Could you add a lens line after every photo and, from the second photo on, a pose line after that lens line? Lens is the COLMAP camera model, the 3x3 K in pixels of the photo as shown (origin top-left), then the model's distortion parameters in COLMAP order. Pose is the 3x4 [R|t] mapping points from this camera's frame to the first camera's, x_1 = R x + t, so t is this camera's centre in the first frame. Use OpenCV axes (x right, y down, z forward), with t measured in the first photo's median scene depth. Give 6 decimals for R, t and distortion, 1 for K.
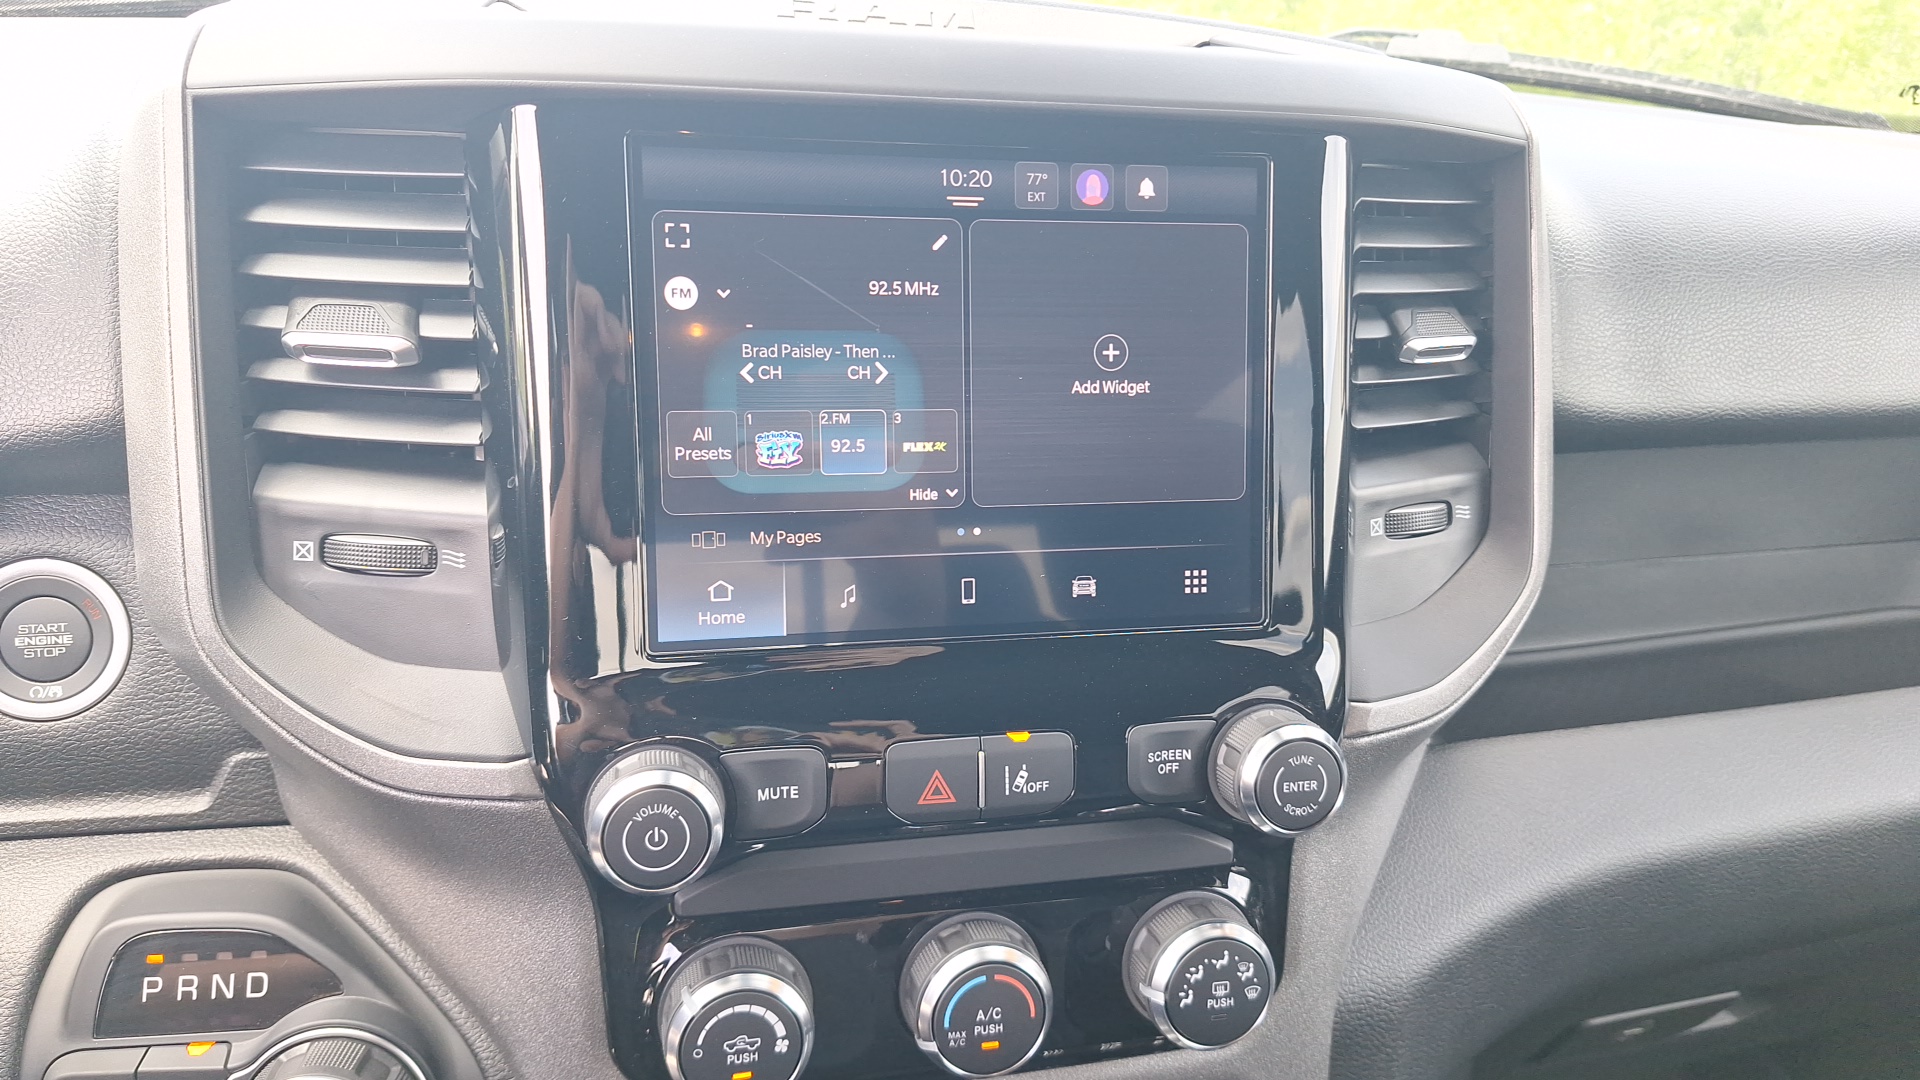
lens RADIAL K [[1295.5, 0, 951.0], [0, 1295.5, 542.3], [0, 0, 1]] dist [0.054522, -0.044659]
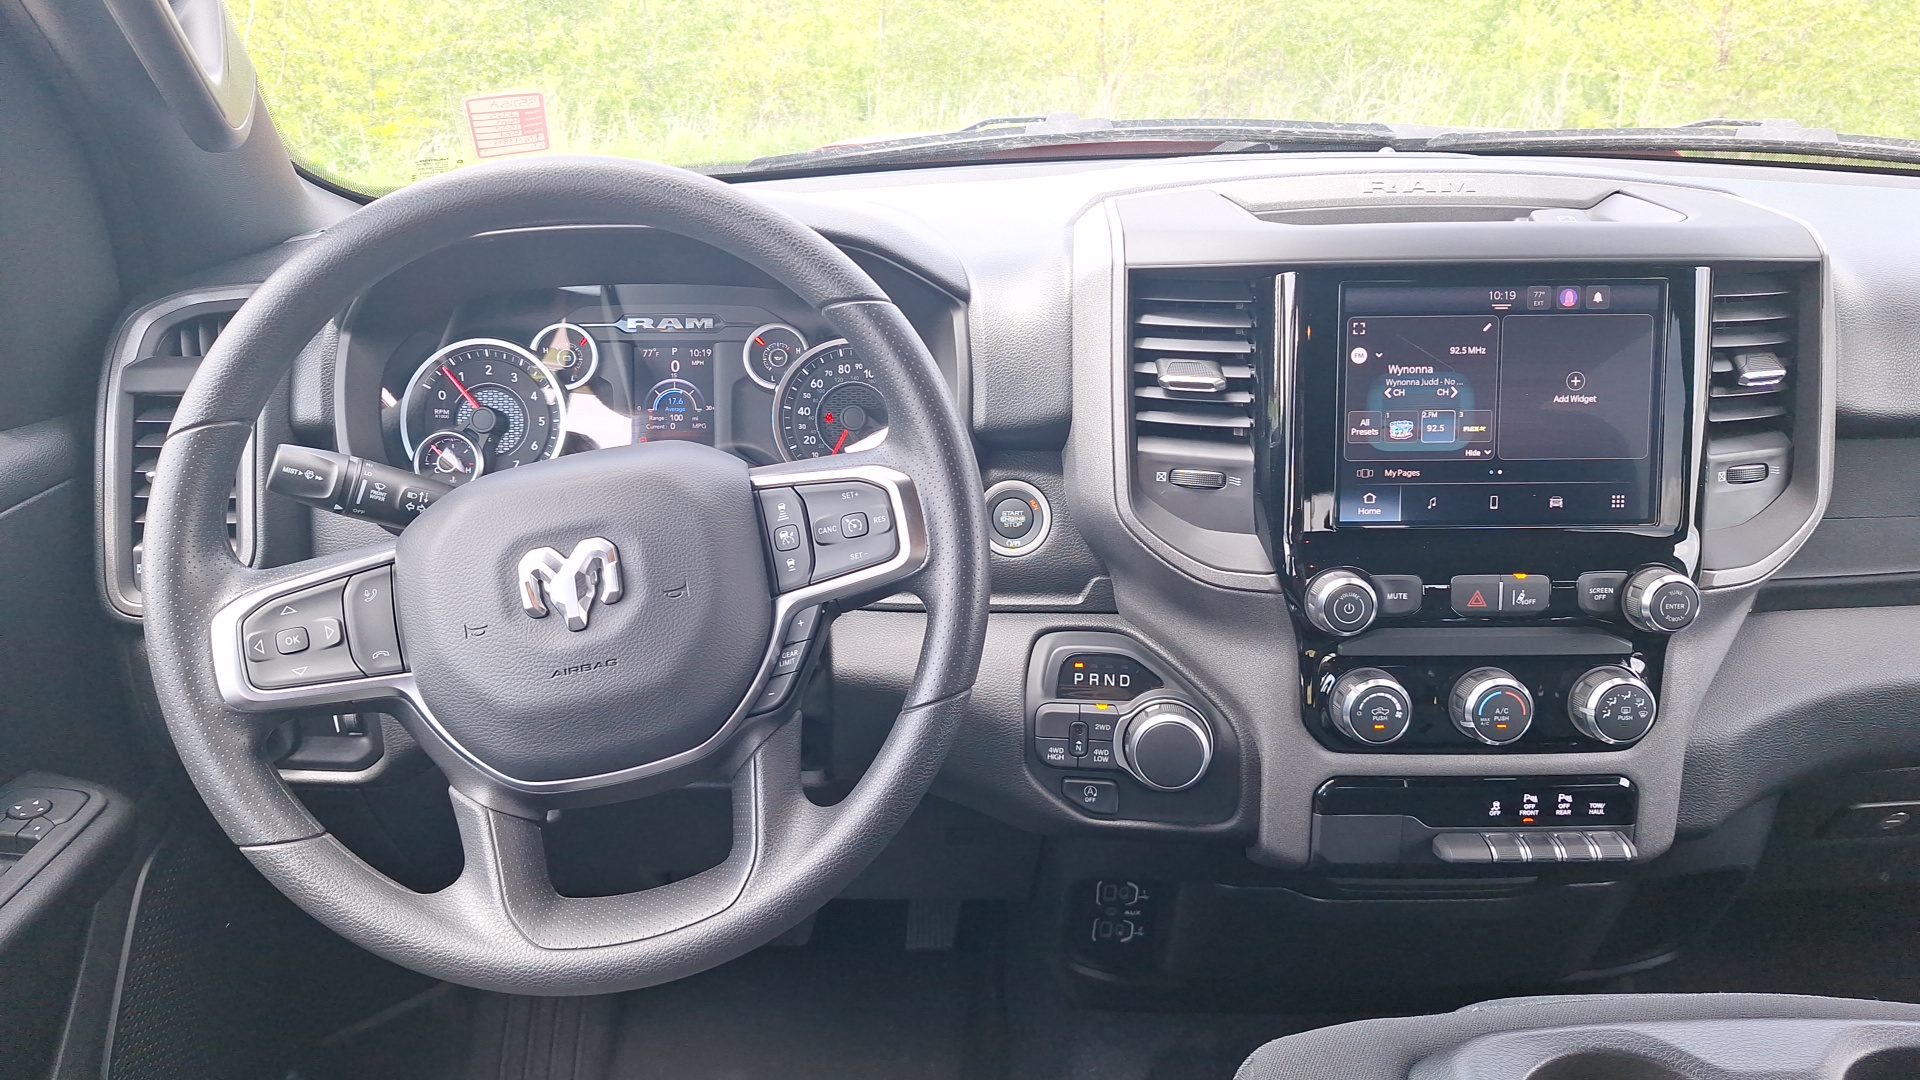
lens RADIAL K [[1209.9, 0, 954.2], [0, 1209.9, 541.6], [0, 0, 1]] dist [0.032657, -0.091156]
pose [[0.969296, 0.027174, -0.244392, -0.330782], [-0.024441, 0.999600, 0.014208, 0.091288], [0.244681, -0.007799, 0.969572, -0.996162]]
